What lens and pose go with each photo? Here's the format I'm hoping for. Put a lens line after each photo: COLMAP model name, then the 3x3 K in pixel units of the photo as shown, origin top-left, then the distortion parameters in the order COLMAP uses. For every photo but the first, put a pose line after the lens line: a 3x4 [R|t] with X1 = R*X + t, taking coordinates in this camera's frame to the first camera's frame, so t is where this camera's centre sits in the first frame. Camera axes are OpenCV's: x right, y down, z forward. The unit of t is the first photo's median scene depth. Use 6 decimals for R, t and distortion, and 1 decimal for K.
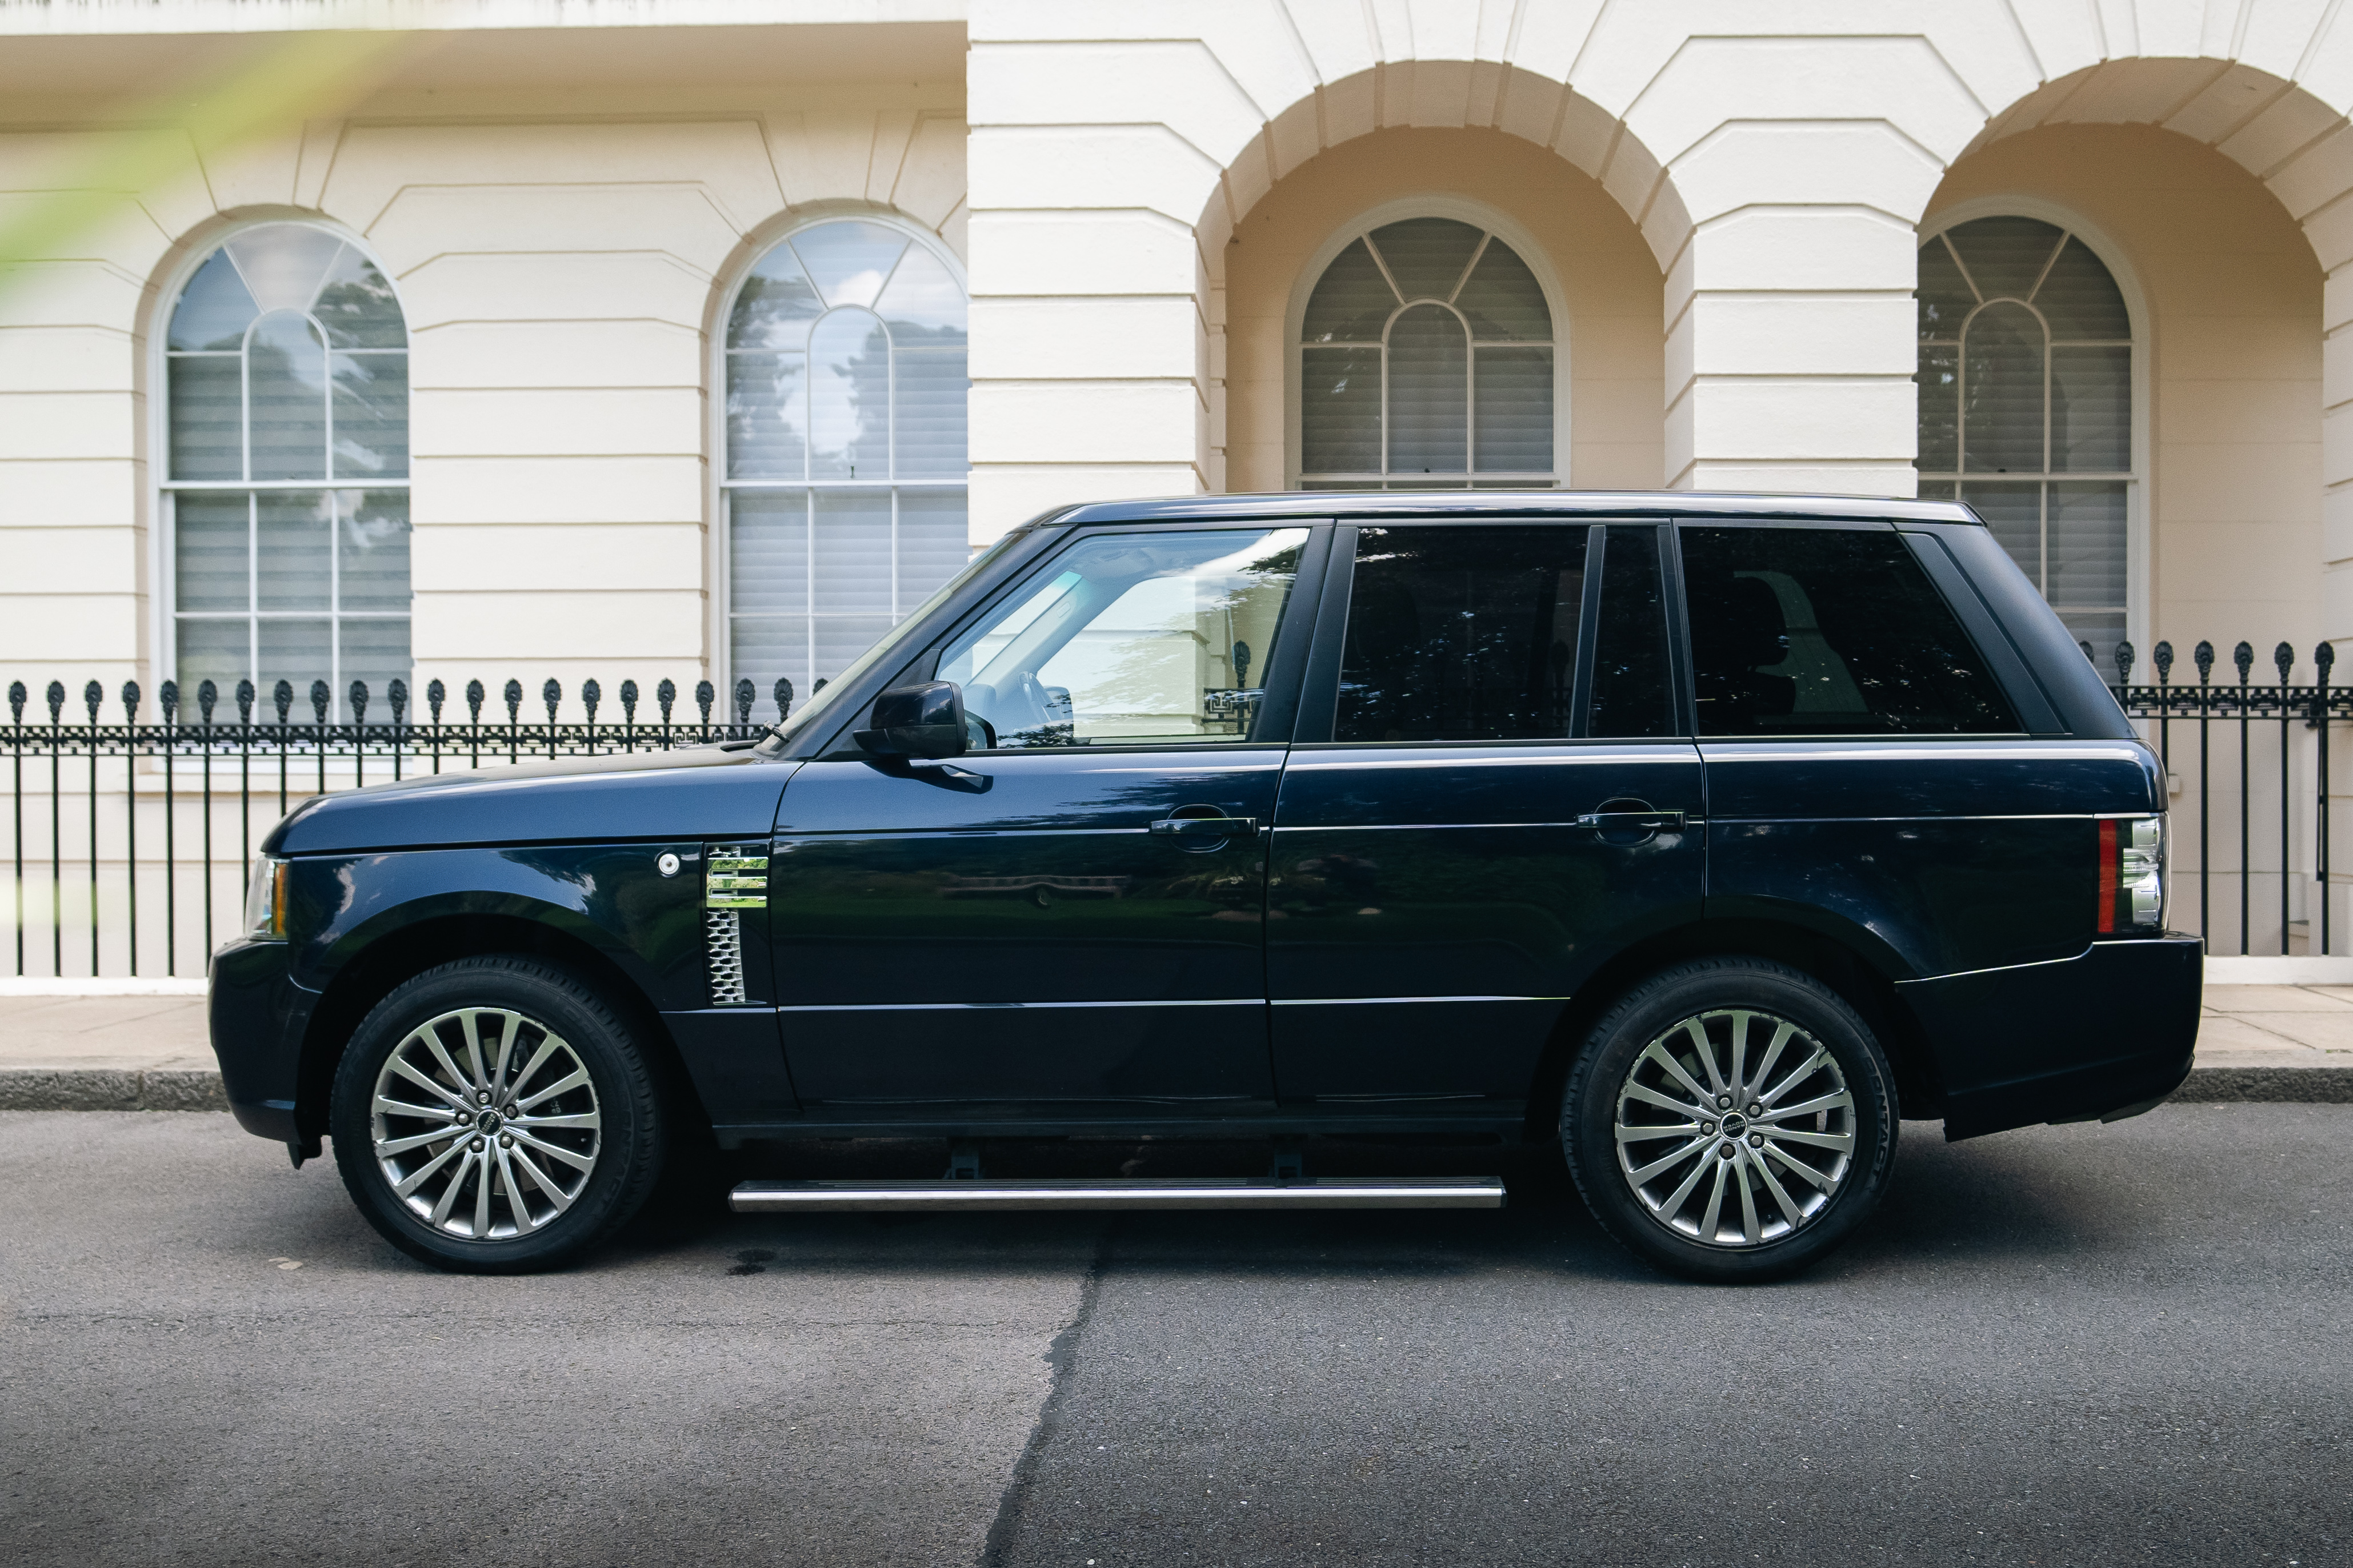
lens RADIAL K [[2099.4, 0, 1176.7], [0, 2099.4, 789.1], [0, 0, 1]] dist [0.008941, 0.002653]
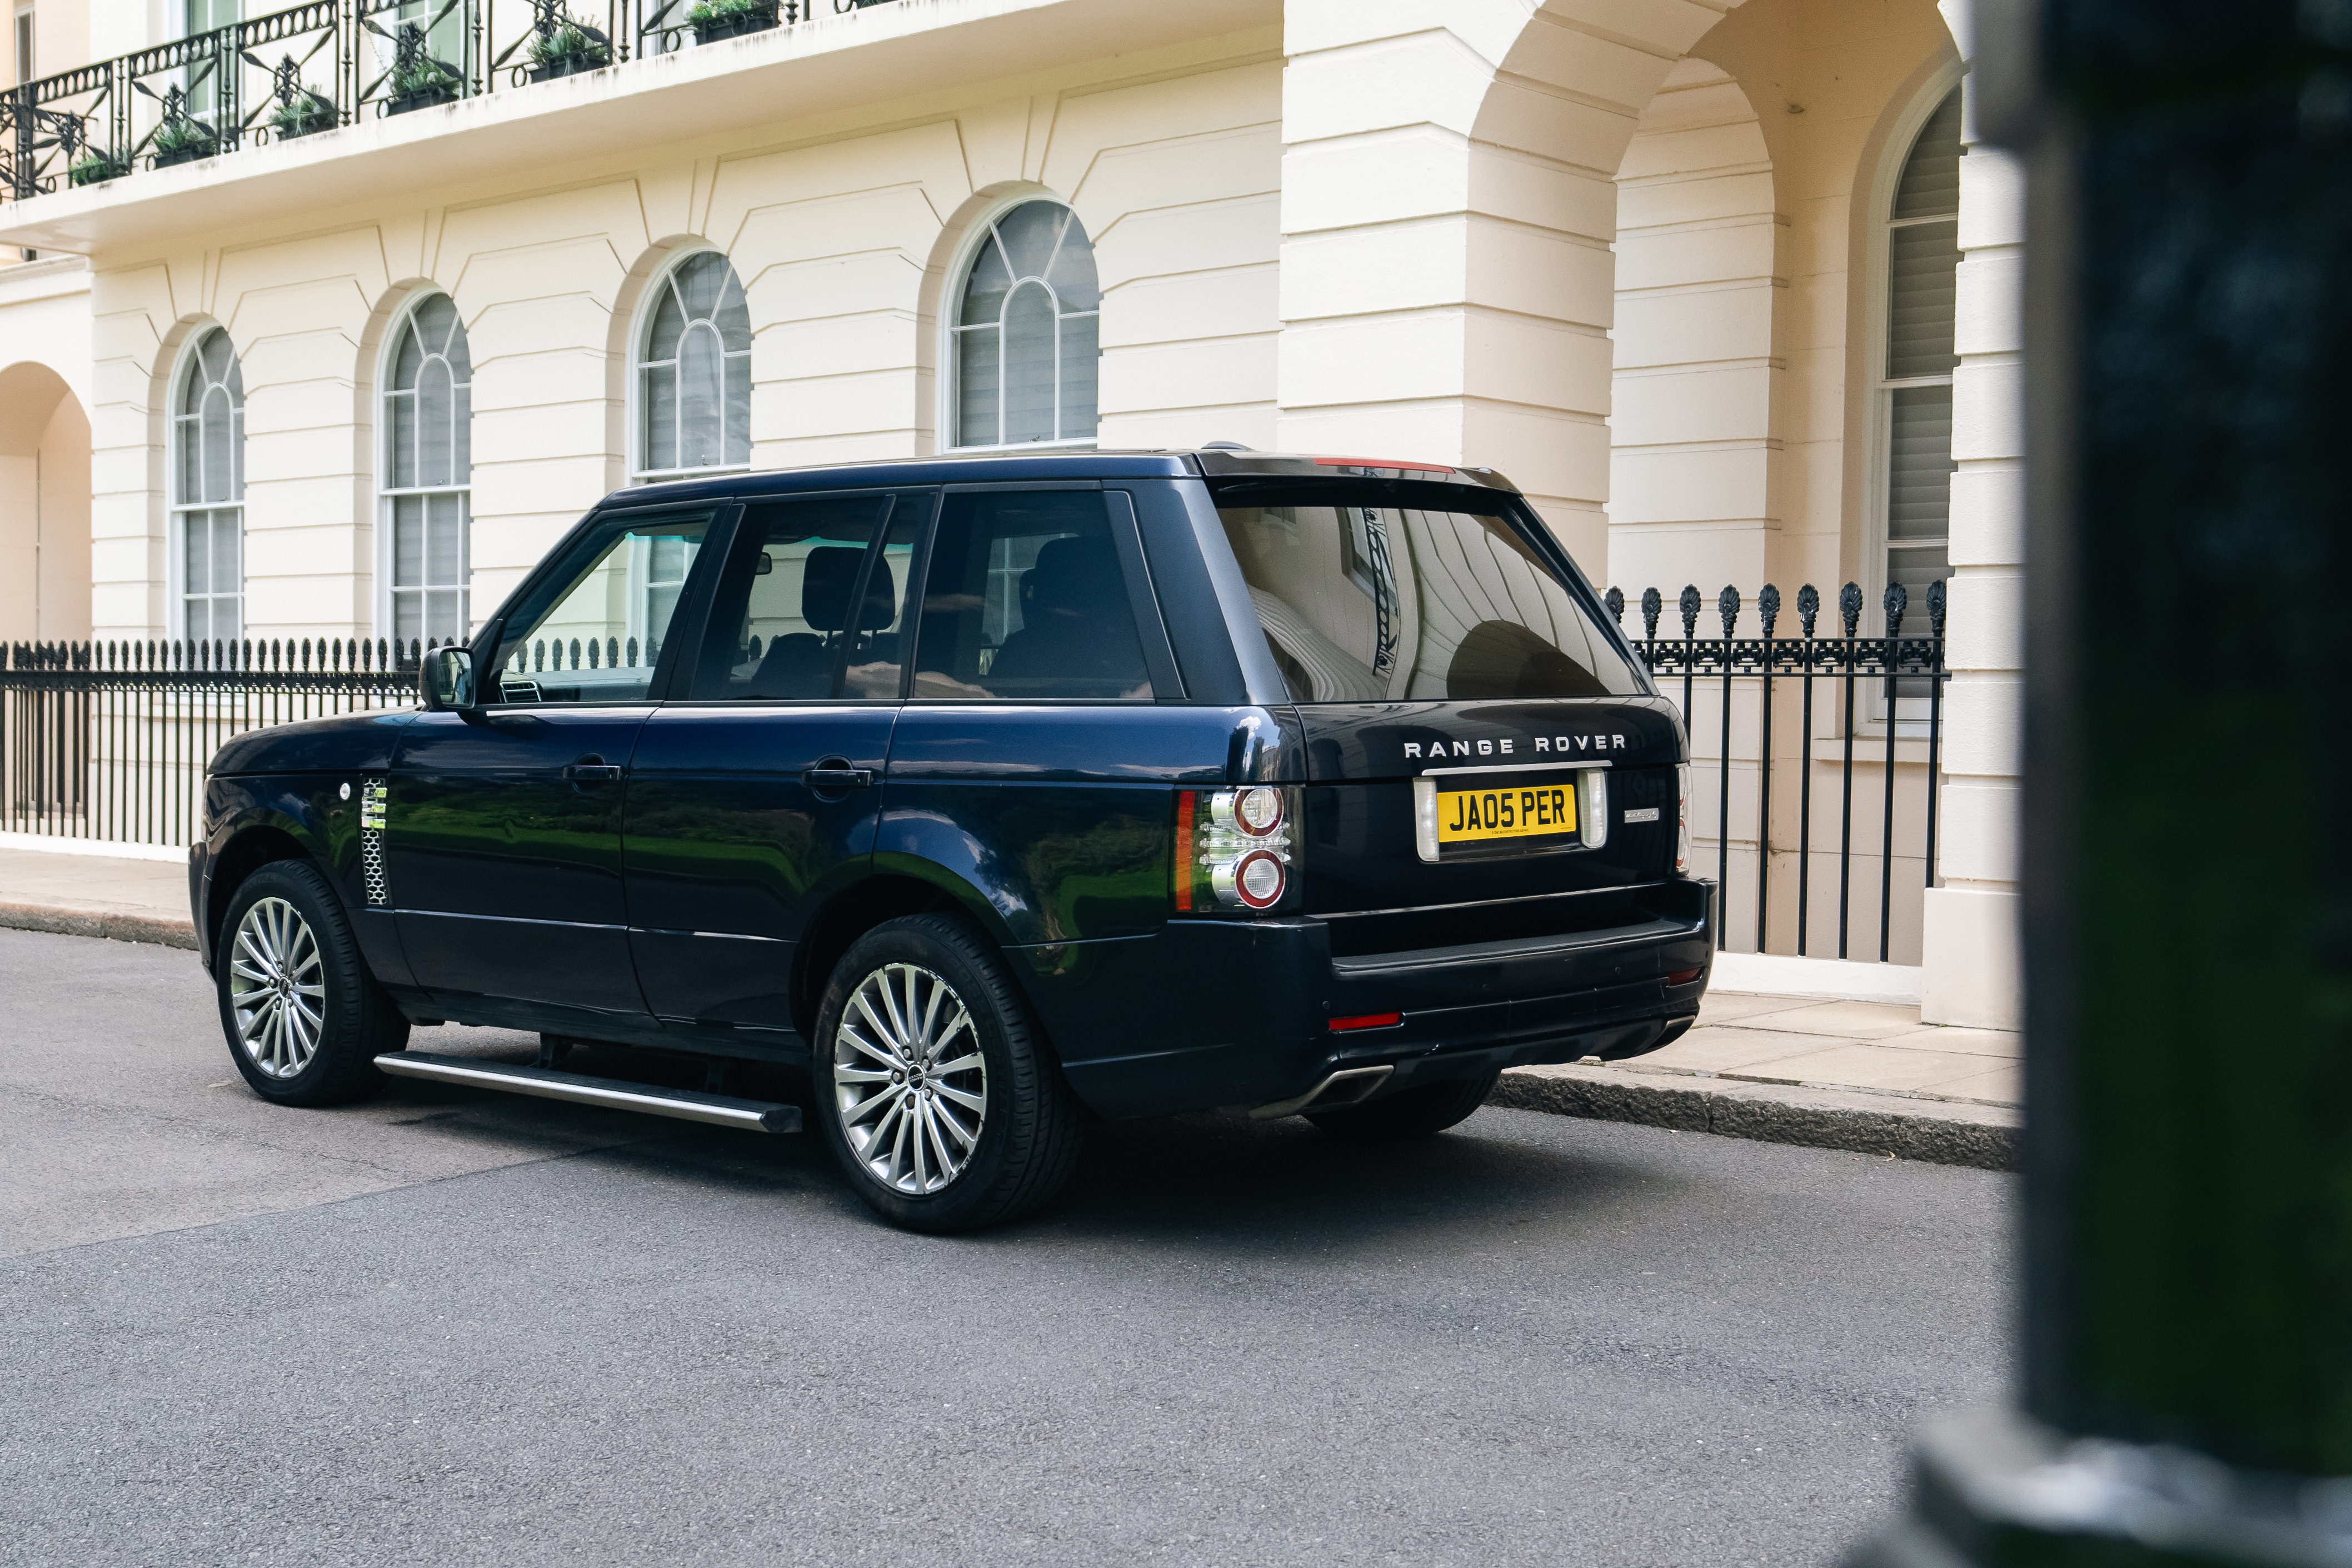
lens RADIAL K [[2925.0, 0, 1173.4], [0, 2925.0, 776.8], [0, 0, 1]] dist [0.022054, 0.000000]
pose [[0.763411, 0.031689, -0.645135, 1.251058], [-0.041604, 0.999134, -0.000153, 0.007096], [0.644572, 0.026957, 0.764068, -0.021990]]
